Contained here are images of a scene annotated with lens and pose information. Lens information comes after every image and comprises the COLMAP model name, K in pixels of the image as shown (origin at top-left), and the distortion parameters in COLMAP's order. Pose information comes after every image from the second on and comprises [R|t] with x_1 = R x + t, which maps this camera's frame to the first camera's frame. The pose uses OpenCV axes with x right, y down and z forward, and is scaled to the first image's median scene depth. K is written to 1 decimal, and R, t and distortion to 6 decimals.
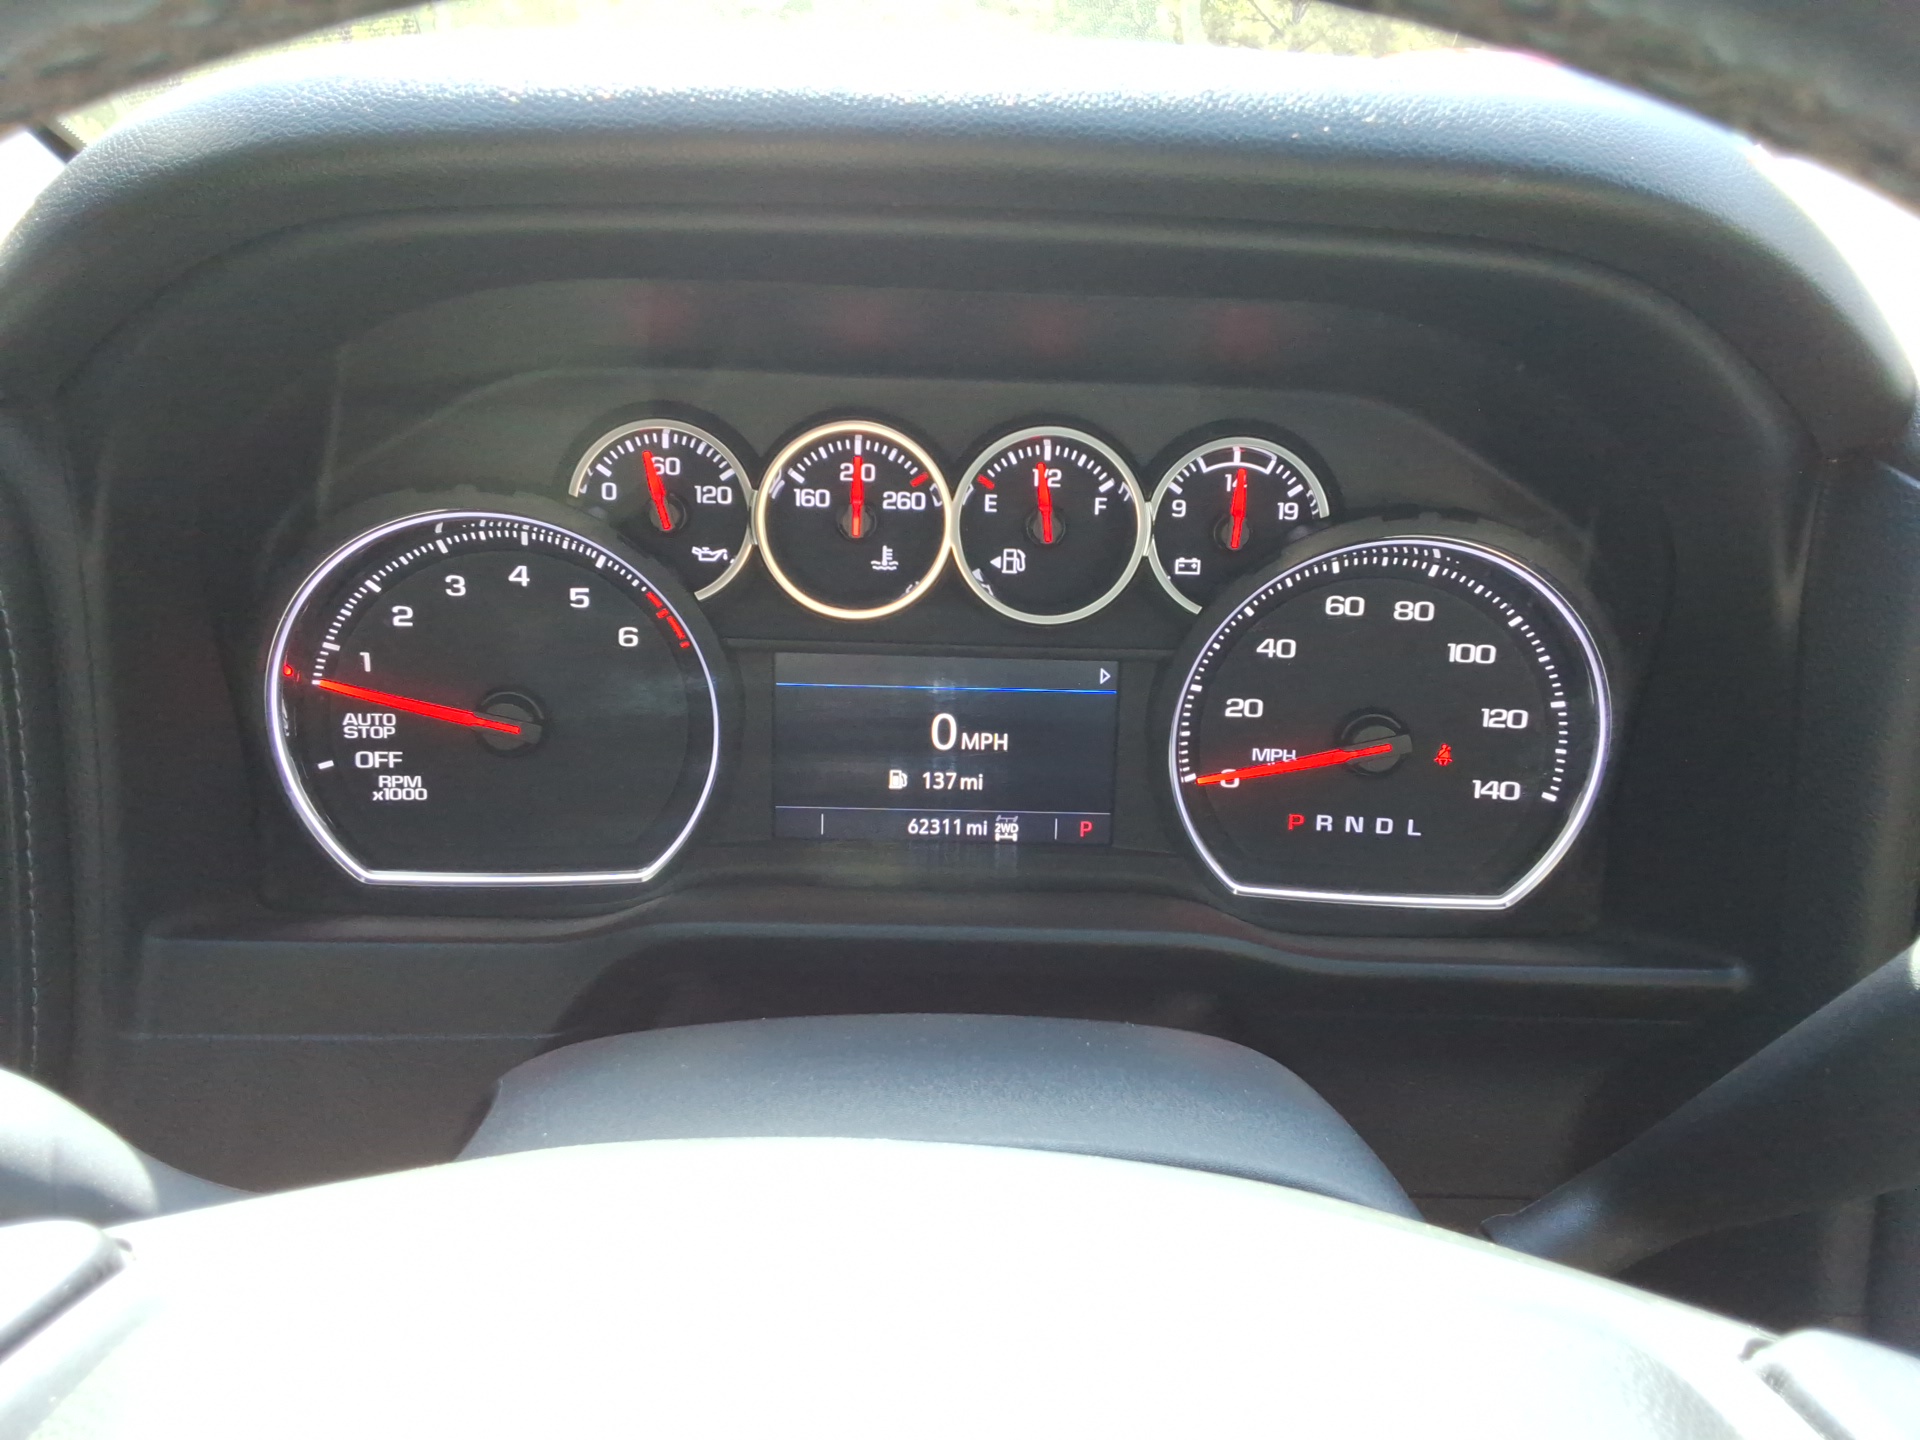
lens RADIAL K [[1560.8, 0, 954.0], [0, 1560.8, 708.5], [0, 0, 1]] dist [0.107736, -0.162460]
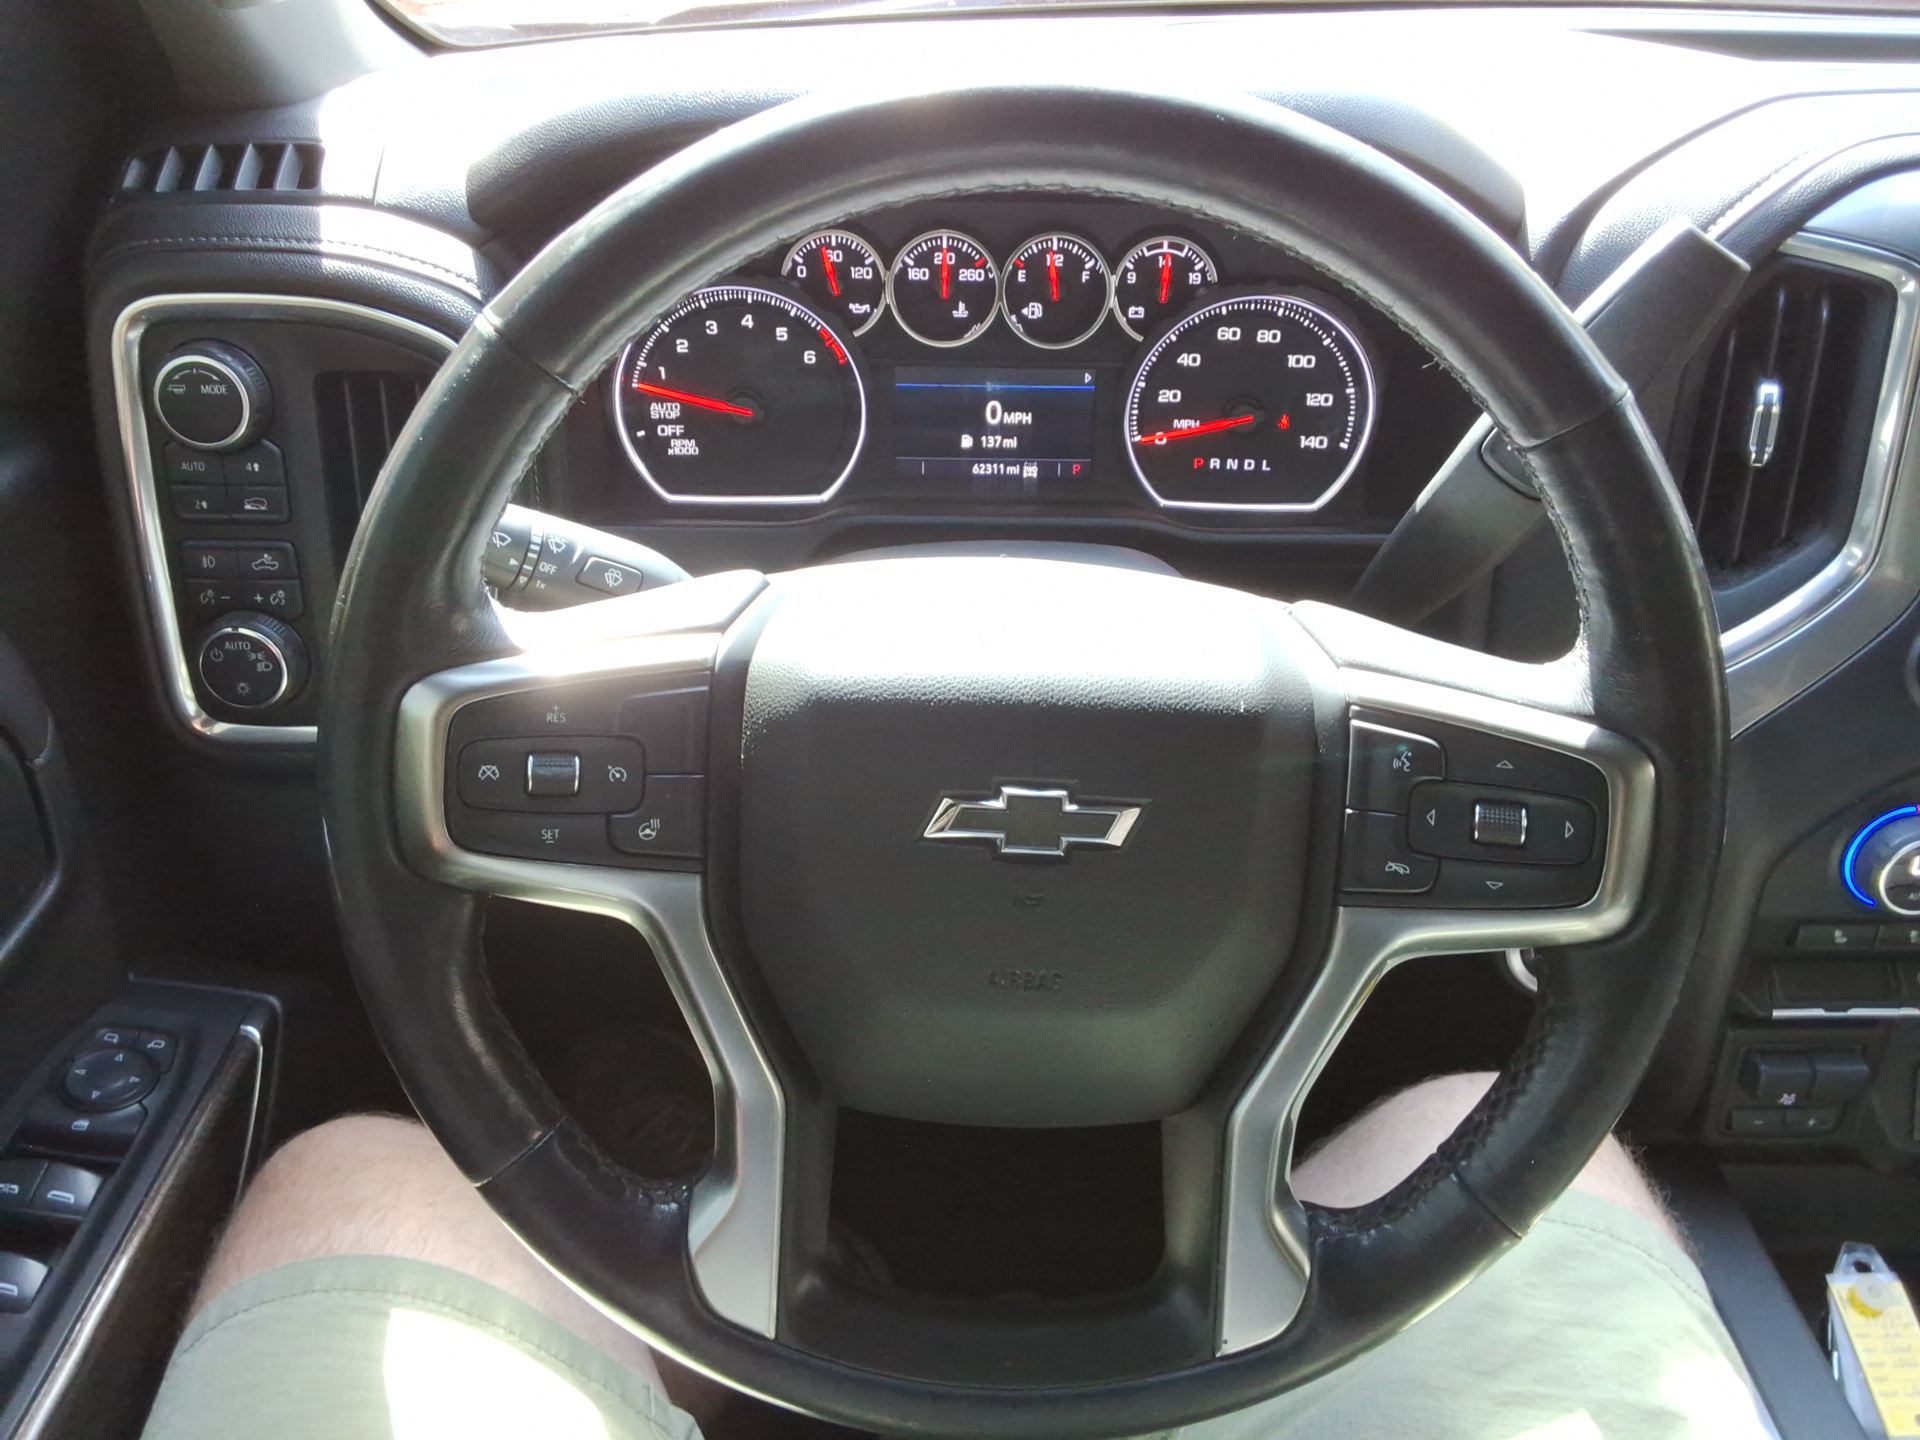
lens RADIAL K [[1535.9, 0, 968.1], [0, 1535.9, 711.6], [0, 0, 1]] dist [0.104208, -0.137343]
pose [[0.999934, -0.010434, 0.004900, -0.047706], [0.009174, 0.977700, 0.209805, -0.019755], [-0.006980, -0.209746, 0.977731, -0.740332]]
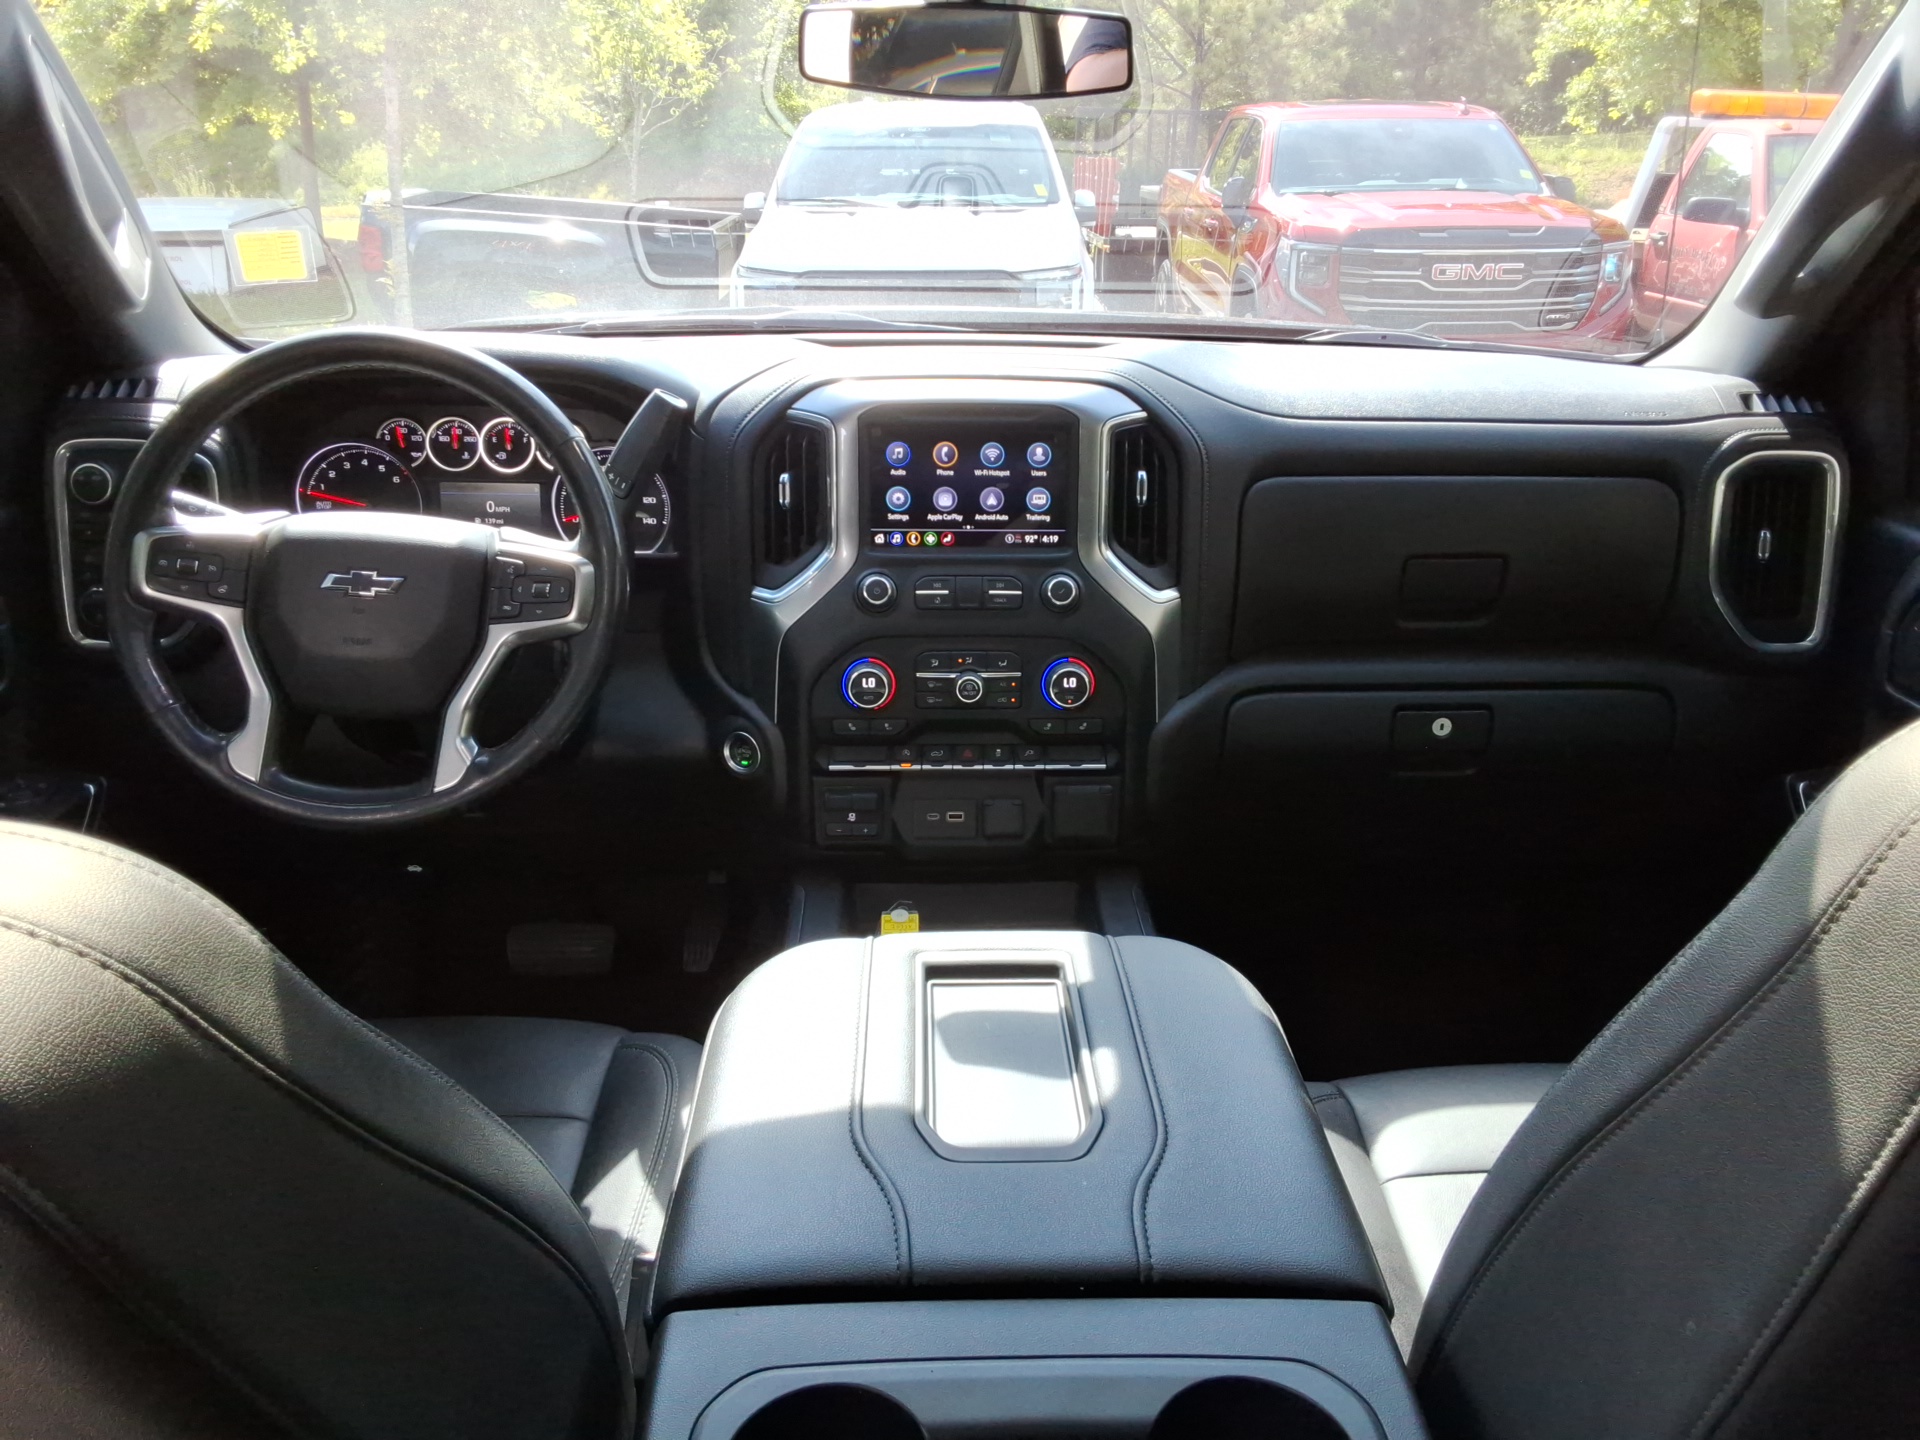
lens RADIAL K [[1560.8, 0, 954.6], [0, 1560.8, 716.4], [0, 0, 1]] dist [0.107736, -0.162460]
pose [[0.999748, -0.021027, 0.007836, 1.021767], [0.021014, 0.999778, 0.001674, 0.513925], [-0.007869, -0.001509, 0.999968, -2.601261]]
